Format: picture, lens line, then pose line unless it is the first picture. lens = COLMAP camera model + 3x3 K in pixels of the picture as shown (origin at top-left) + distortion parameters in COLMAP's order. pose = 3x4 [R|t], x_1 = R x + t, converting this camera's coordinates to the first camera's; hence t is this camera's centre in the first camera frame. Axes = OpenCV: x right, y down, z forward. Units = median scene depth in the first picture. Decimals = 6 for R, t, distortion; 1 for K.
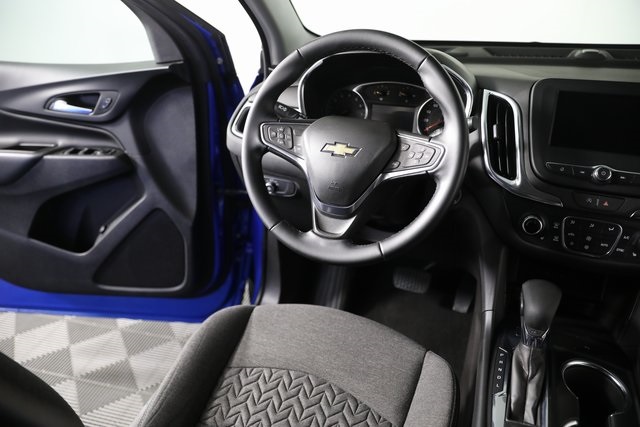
lens RADIAL K [[434.8, 0, 320.0], [0, 434.8, 213.5], [0, 0, 1]] dist [-0.113884, 0.085281]
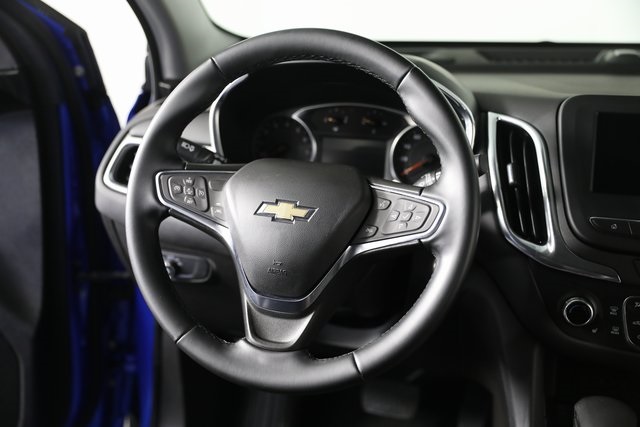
lens RADIAL K [[650.3, 0, 320.0], [0, 650.3, 213.5], [0, 0, 1]] dist [-0.007436, 0.008572]
pose [[0.989364, -0.033875, 0.141464, -0.036462], [0.050247, 0.992230, -0.113817, -0.028216], [-0.136509, 0.119715, 0.983379, 0.034640]]
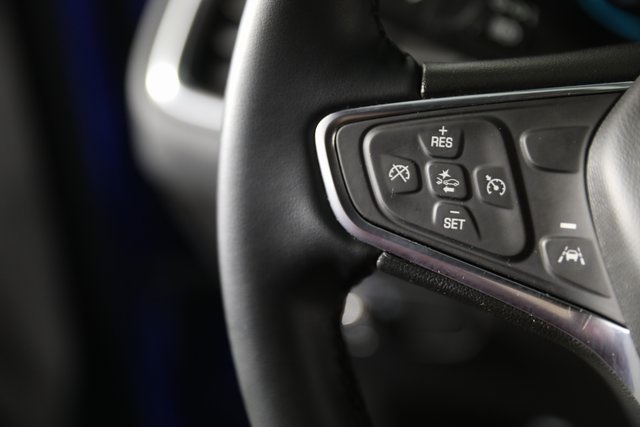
lens RADIAL K [[1279.5, 0, 320.0], [0, 1279.5, 213.5], [0, 0, 1]] dist [0.018280, 0.050975]
pose [[0.988886, -0.117436, -0.091181, -0.096046], [0.118206, 0.992984, 0.003065, -0.176290], [0.090181, -0.013809, 0.995830, 0.518983]]
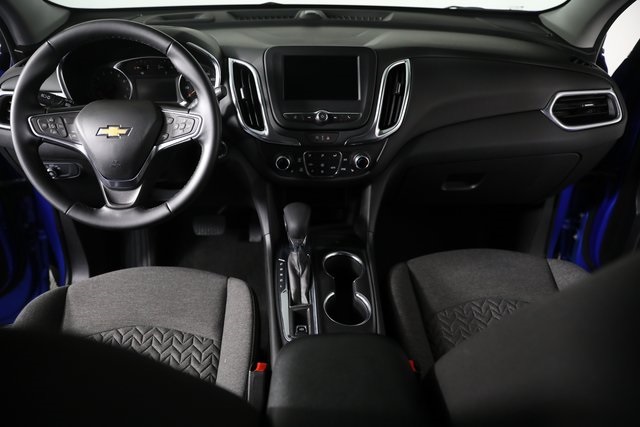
lens RADIAL K [[434.8, 0, 320.0], [0, 434.8, 213.5], [0, 0, 1]] dist [-0.113884, 0.085281]
pose [[0.877940, -0.237770, 0.415557, 0.007521], [0.182111, 0.968568, 0.169445, -0.025955], [-0.442784, -0.073085, 0.893645, -0.240698]]
